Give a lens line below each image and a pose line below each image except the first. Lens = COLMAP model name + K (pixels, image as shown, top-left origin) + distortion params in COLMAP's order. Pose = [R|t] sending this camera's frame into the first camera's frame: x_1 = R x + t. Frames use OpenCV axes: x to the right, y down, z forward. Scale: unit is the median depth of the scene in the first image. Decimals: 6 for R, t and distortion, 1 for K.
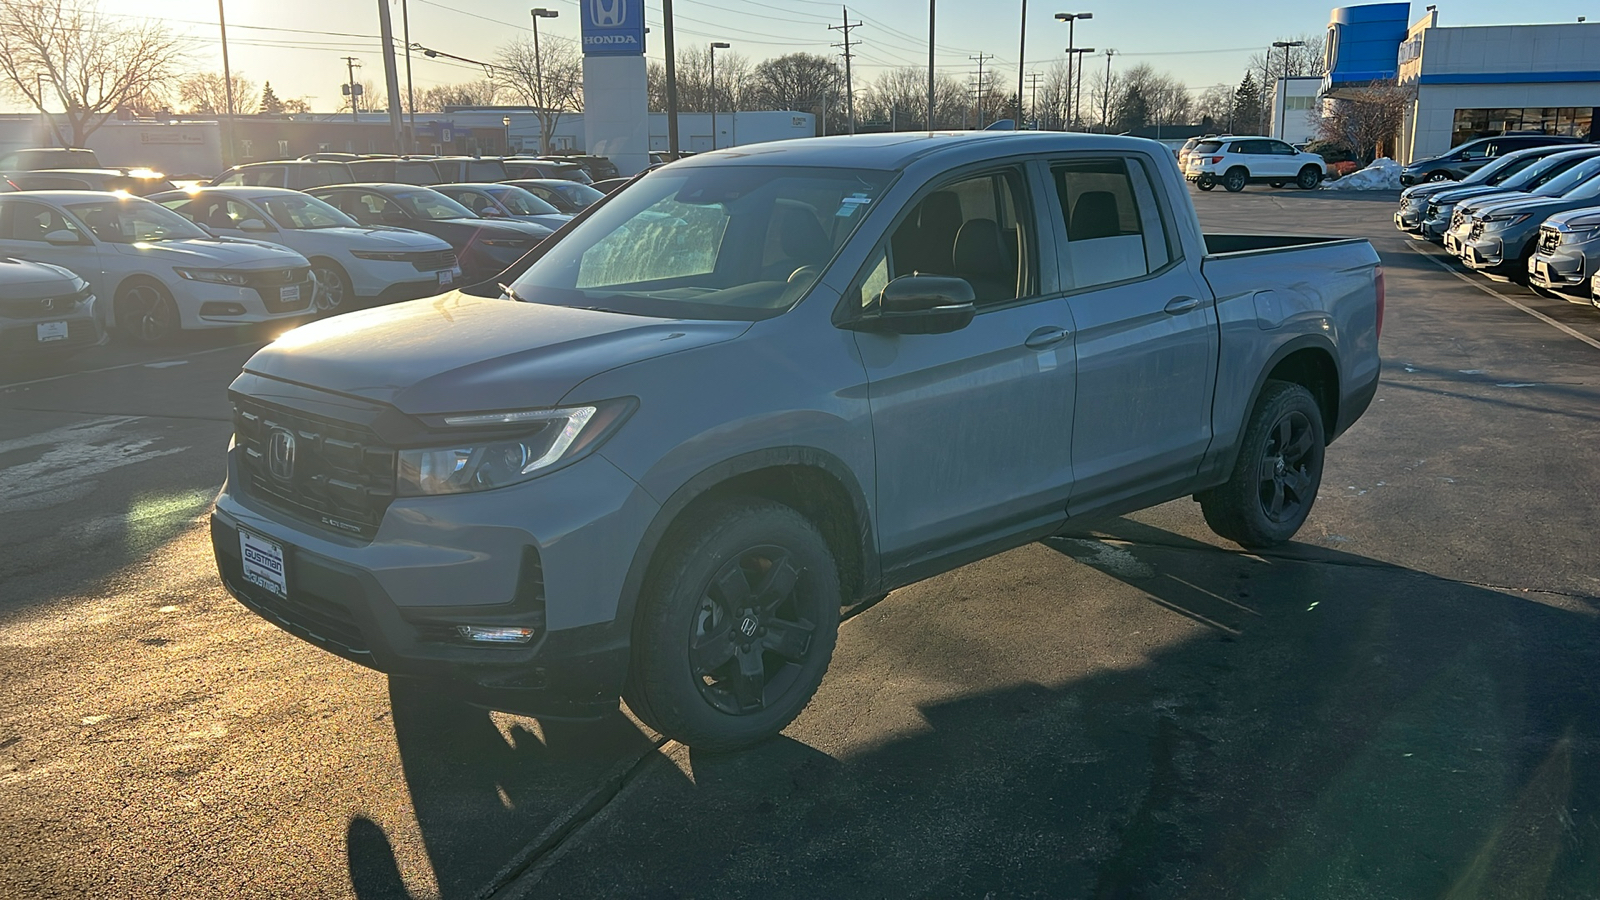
lens RADIAL K [[1390.9, 0, 803.7], [0, 1390.9, 443.2], [0, 0, 1]] dist [0.064288, -0.080359]
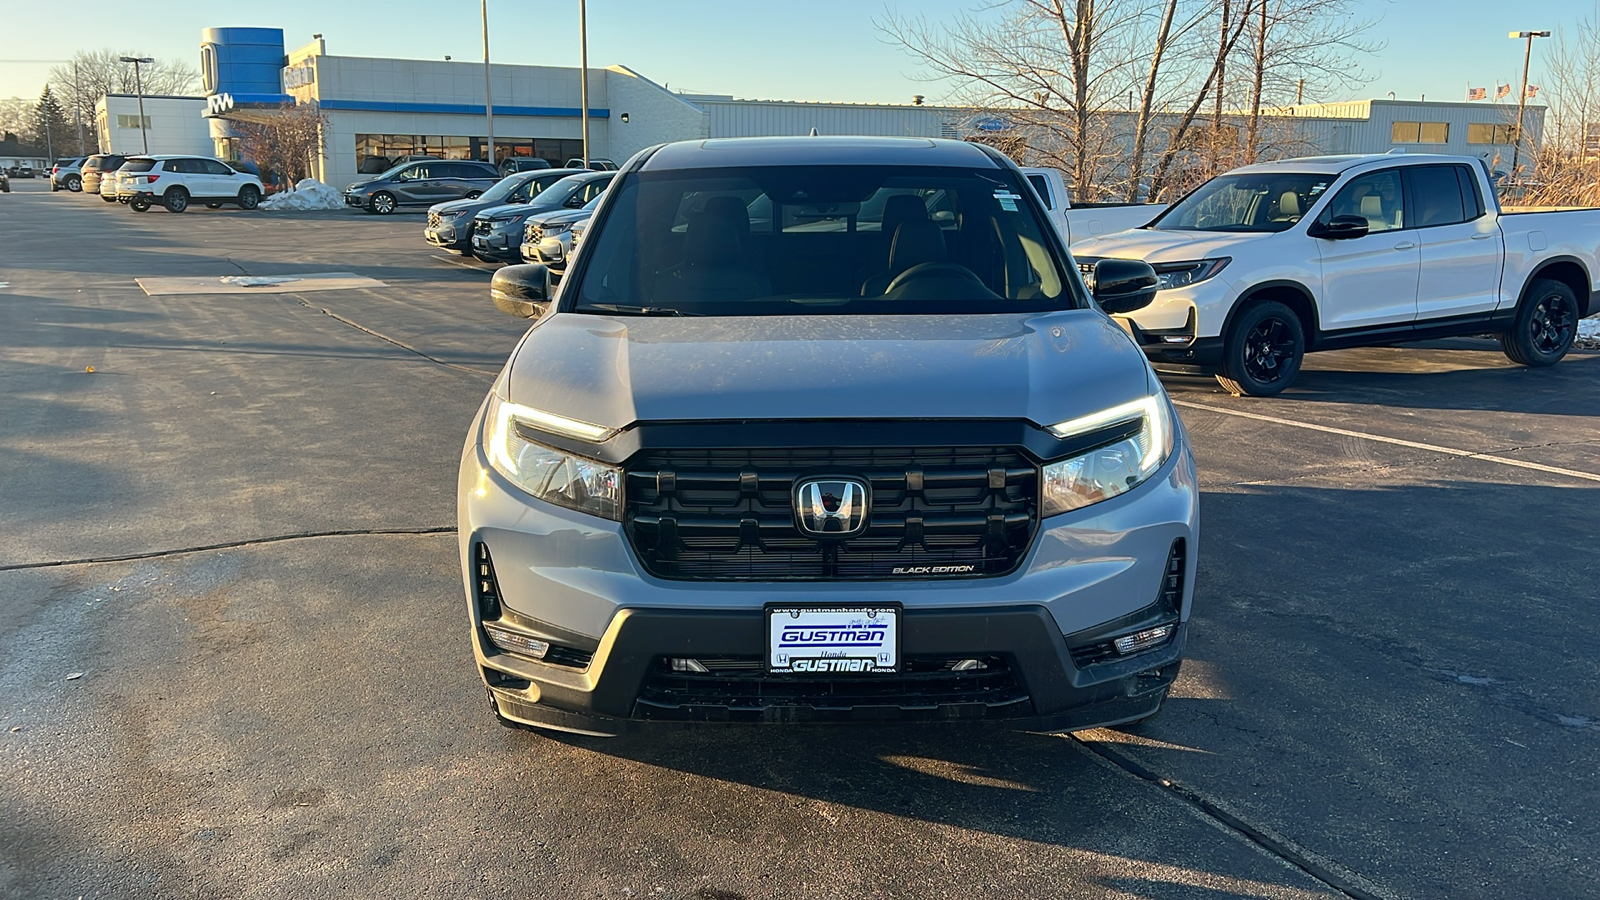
lens RADIAL K [[1390.9, 0, 788.3], [0, 1390.9, 450.8], [0, 0, 1]] dist [0.064288, -0.080359]
pose [[0.683863, -0.133053, 0.717376, -0.119359], [0.141644, 0.988736, 0.048356, -0.008233], [-0.715729, 0.068543, 0.695006, 0.059018]]
